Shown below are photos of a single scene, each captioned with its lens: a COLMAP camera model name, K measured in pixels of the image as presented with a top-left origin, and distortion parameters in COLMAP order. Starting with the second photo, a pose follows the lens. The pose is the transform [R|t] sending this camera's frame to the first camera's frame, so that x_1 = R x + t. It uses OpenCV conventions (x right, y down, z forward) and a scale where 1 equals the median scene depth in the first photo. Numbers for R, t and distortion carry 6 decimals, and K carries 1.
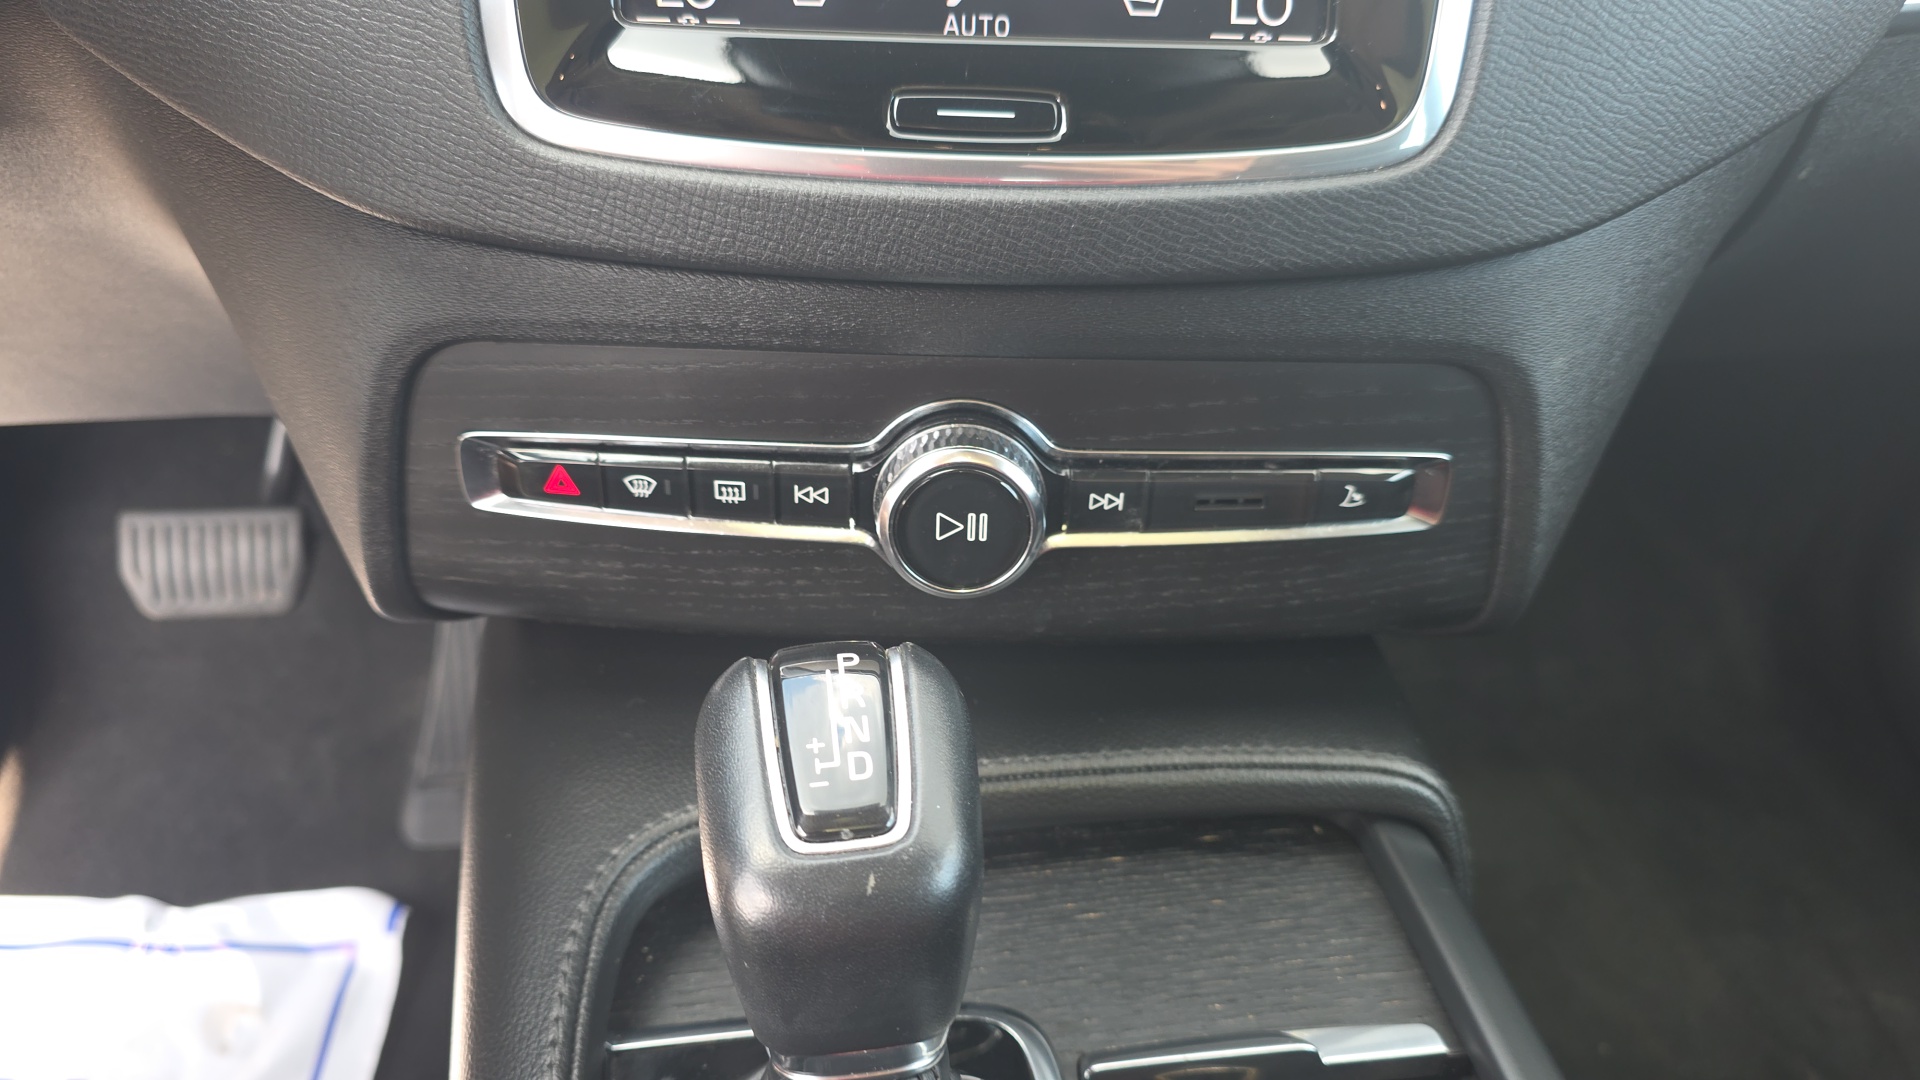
lens RADIAL K [[1301.4, 0, 948.6], [0, 1301.4, 550.0], [0, 0, 1]] dist [0.049435, -0.053959]
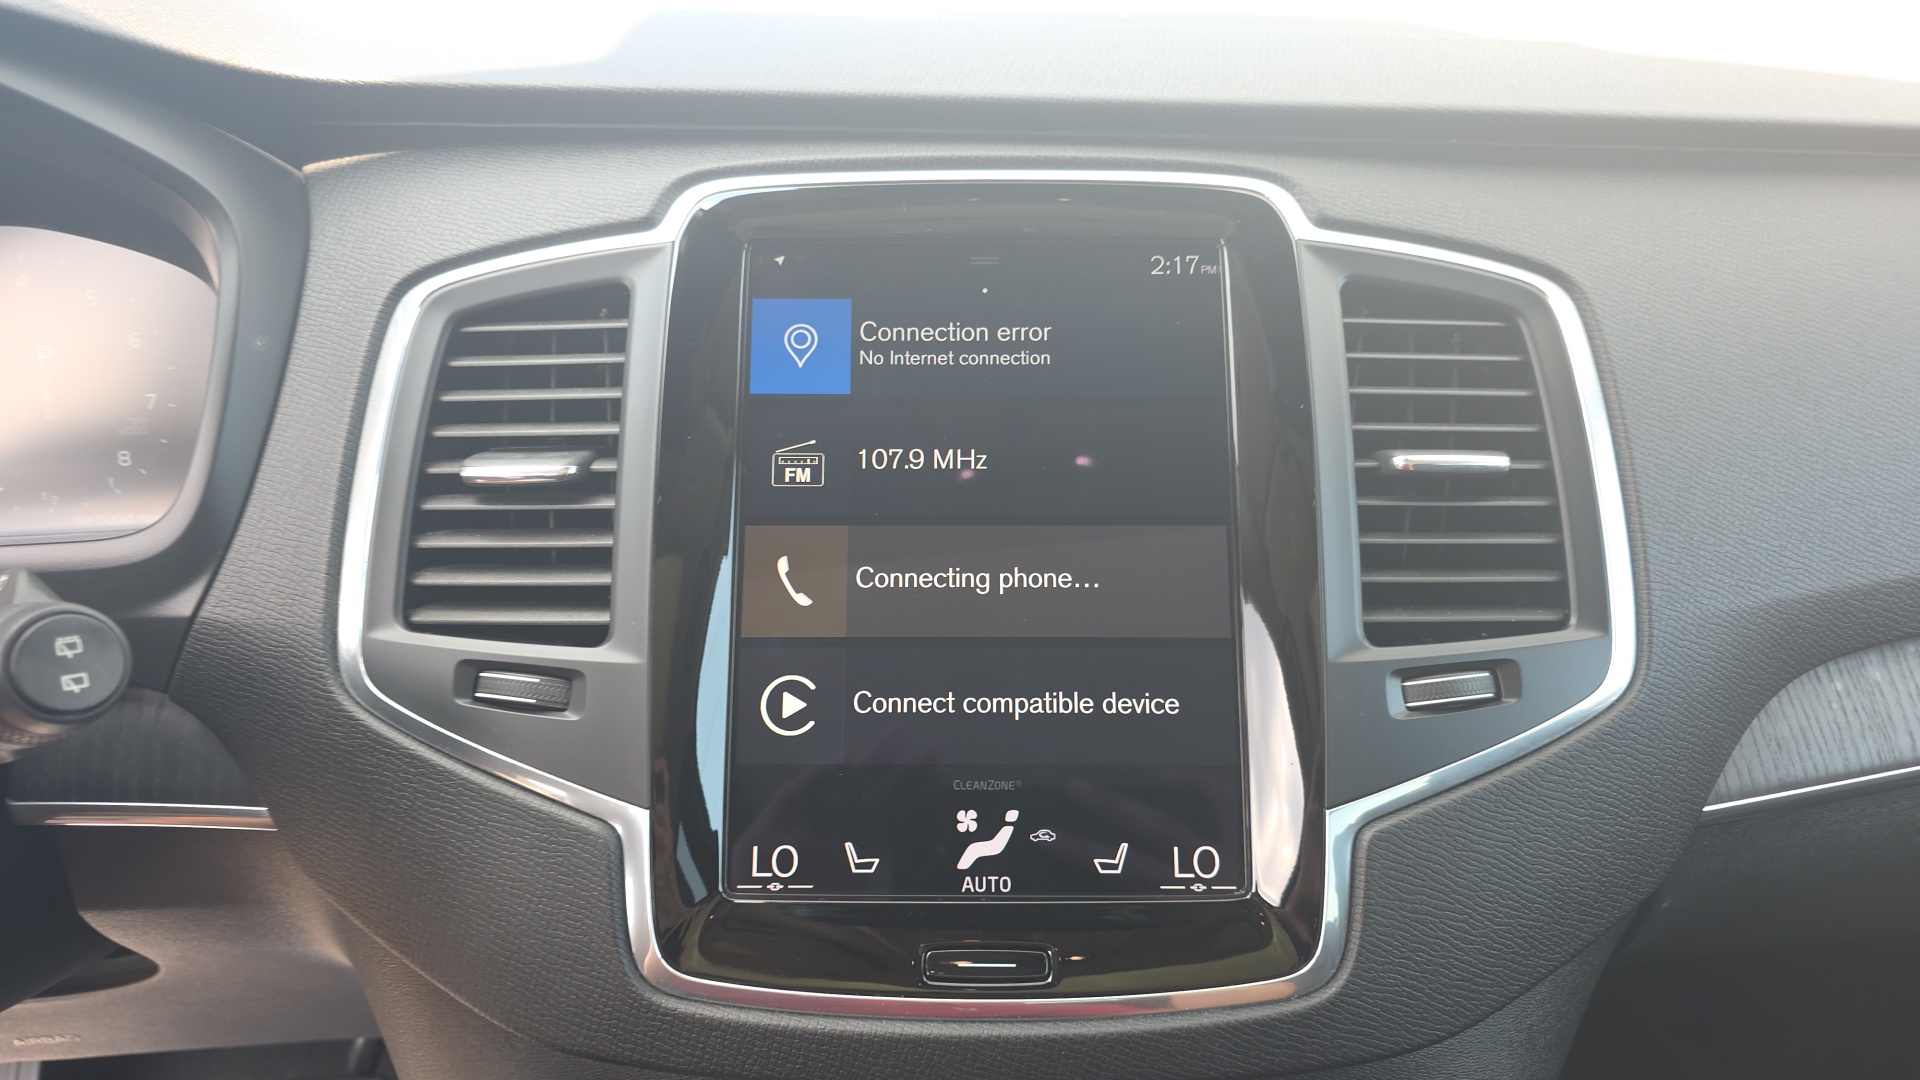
lens RADIAL K [[1301.4, 0, 958.4], [0, 1301.4, 523.3], [0, 0, 1]] dist [0.049435, -0.053959]
pose [[0.999303, -0.024929, -0.027777, 0.035899], [0.014665, 0.946627, -0.321996, -0.293560], [0.034321, 0.321364, 0.946333, -0.372152]]
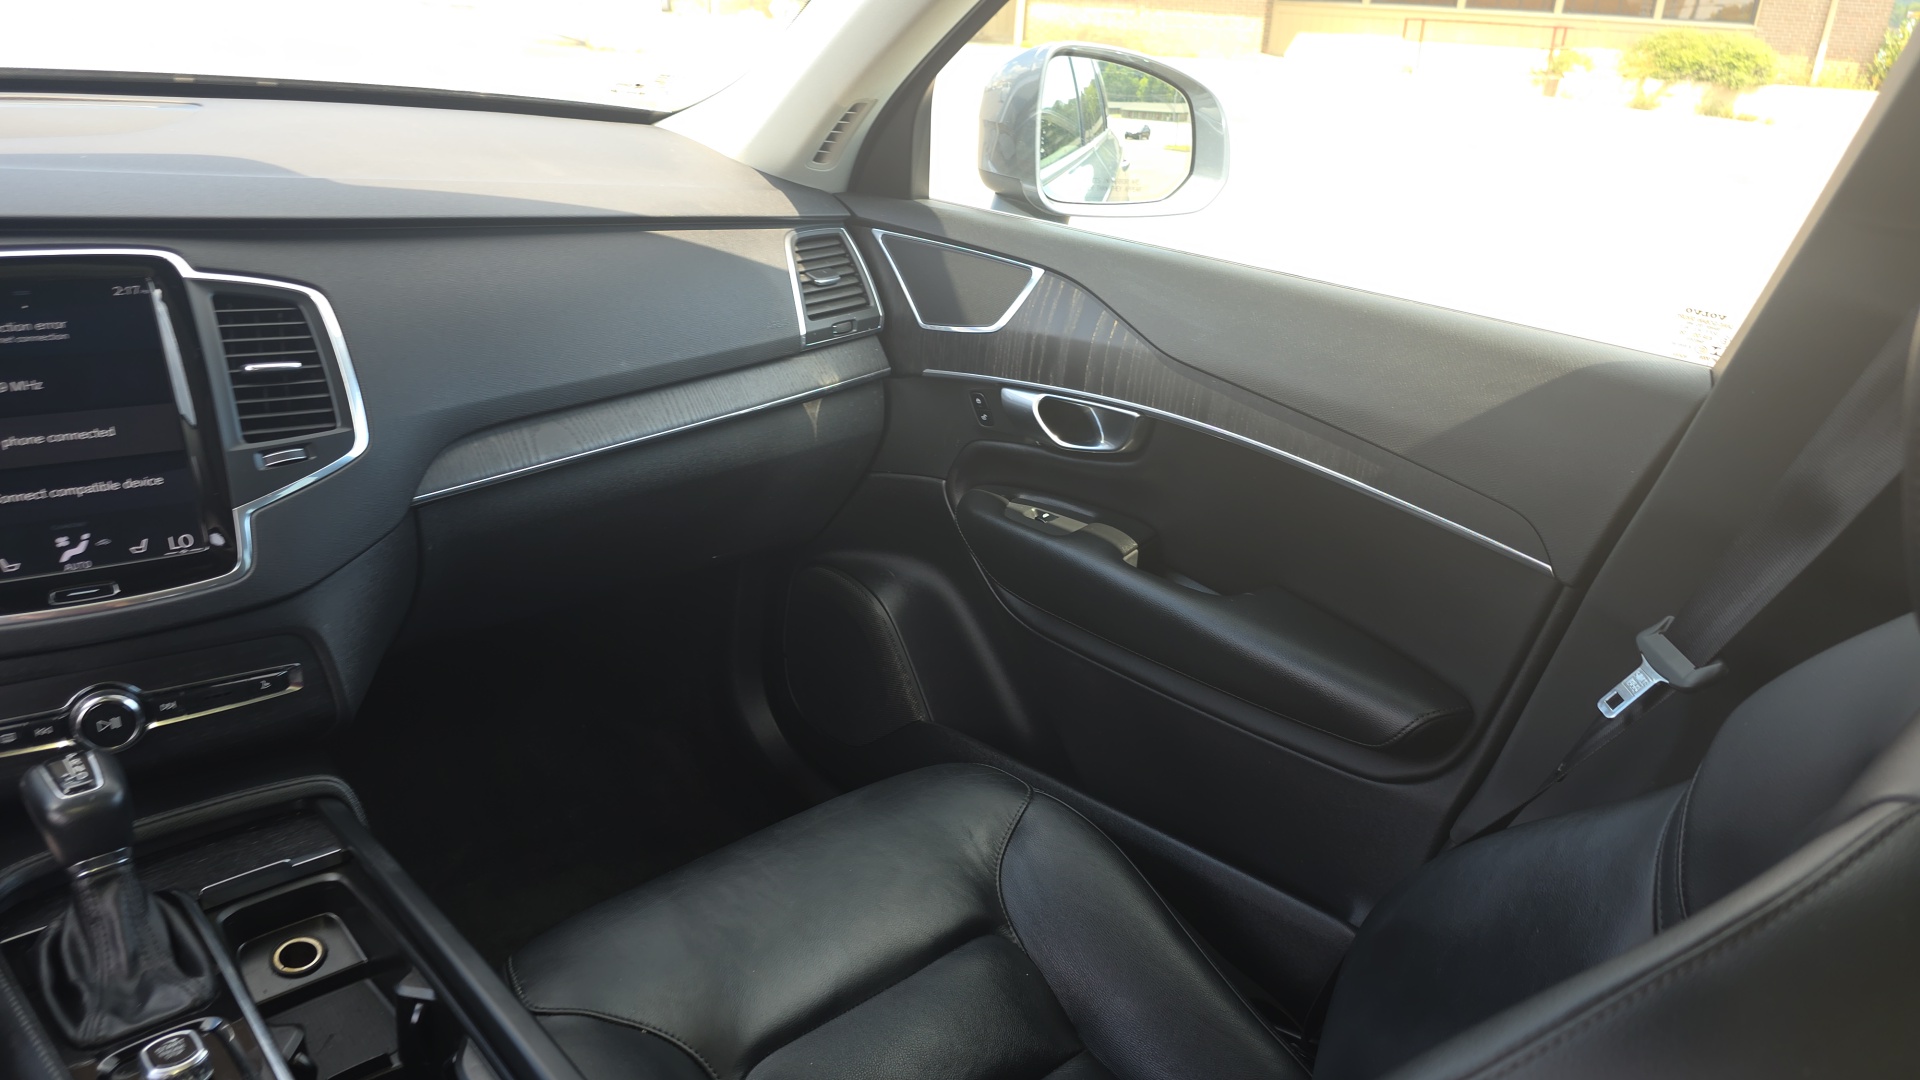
lens RADIAL K [[1301.4, 0, 1000.1], [0, 1301.4, 536.6], [0, 0, 1]] dist [0.049435, -0.053959]
pose [[0.799380, -0.185915, 0.571338, -0.000449], [0.330229, 0.930363, -0.159292, 0.710037], [-0.501937, 0.316007, 0.805108, -2.471040]]
